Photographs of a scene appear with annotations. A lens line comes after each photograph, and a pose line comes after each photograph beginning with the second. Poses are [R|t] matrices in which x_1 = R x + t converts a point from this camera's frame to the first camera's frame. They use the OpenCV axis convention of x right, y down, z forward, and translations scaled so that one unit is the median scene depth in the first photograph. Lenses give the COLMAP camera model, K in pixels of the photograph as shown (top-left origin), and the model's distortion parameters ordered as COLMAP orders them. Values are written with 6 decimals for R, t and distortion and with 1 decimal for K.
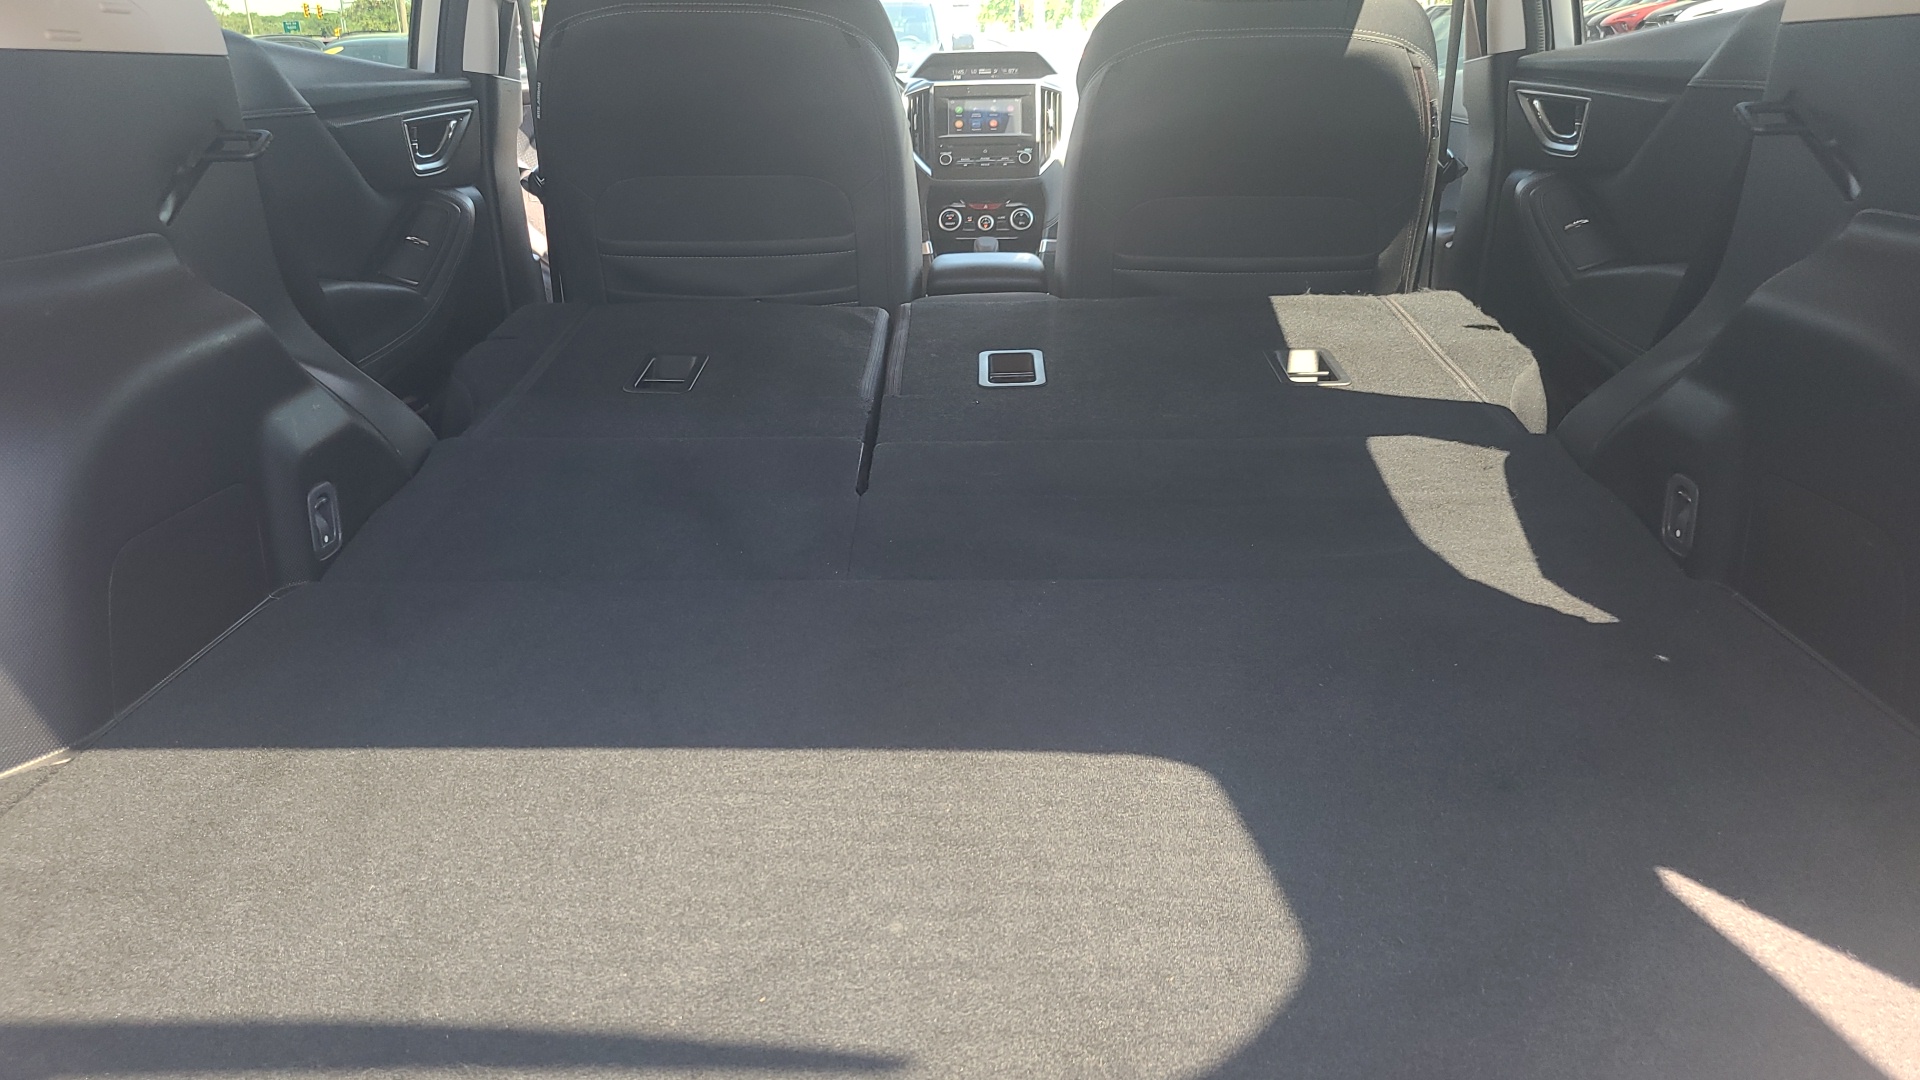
lens RADIAL K [[1448.7, 0, 956.7], [0, 1448.7, 525.5], [0, 0, 1]] dist [0.058189, -0.046134]
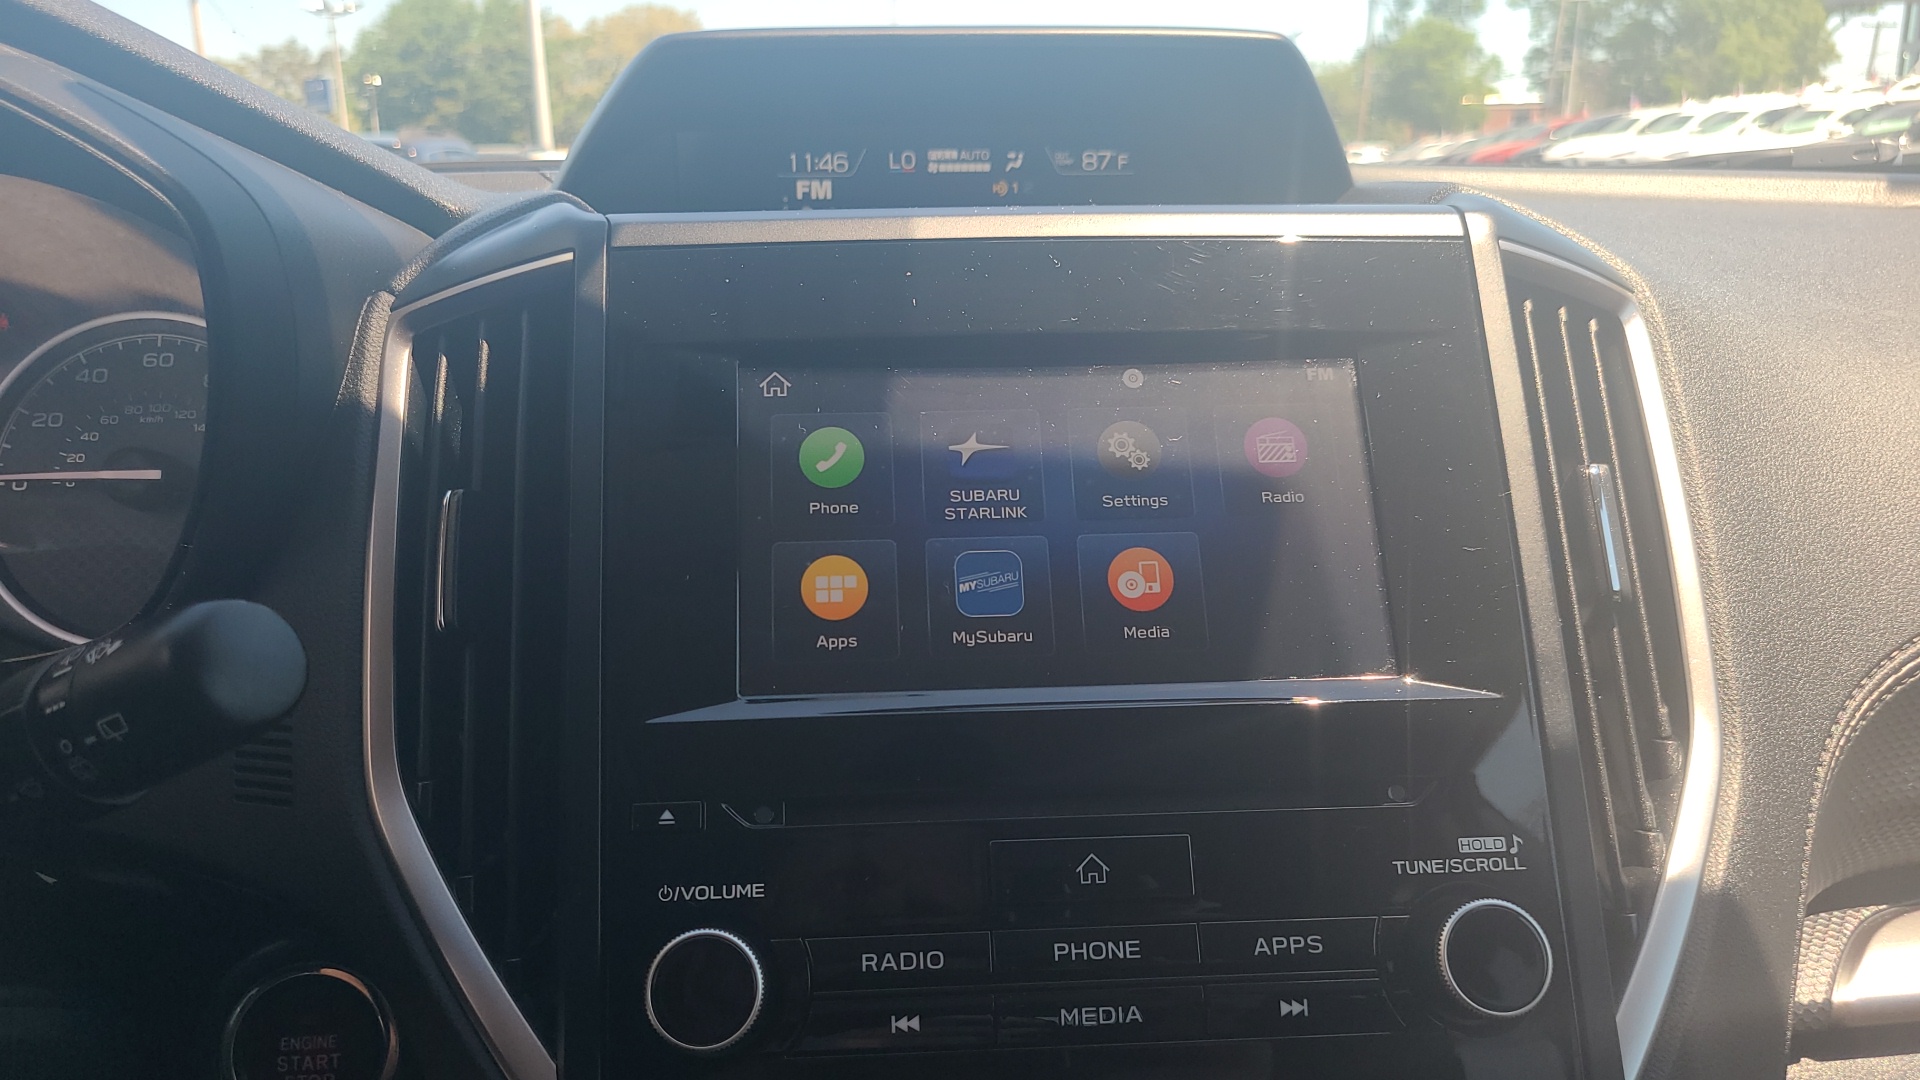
lens RADIAL K [[1448.7, 0, 941.8], [0, 1448.7, 531.1], [0, 0, 1]] dist [0.058189, -0.046134]
pose [[0.996324, -0.011995, 0.084824, 0.000274], [0.018633, 0.996787, -0.077897, -0.270667], [-0.083617, 0.079192, 0.993346, 0.886482]]
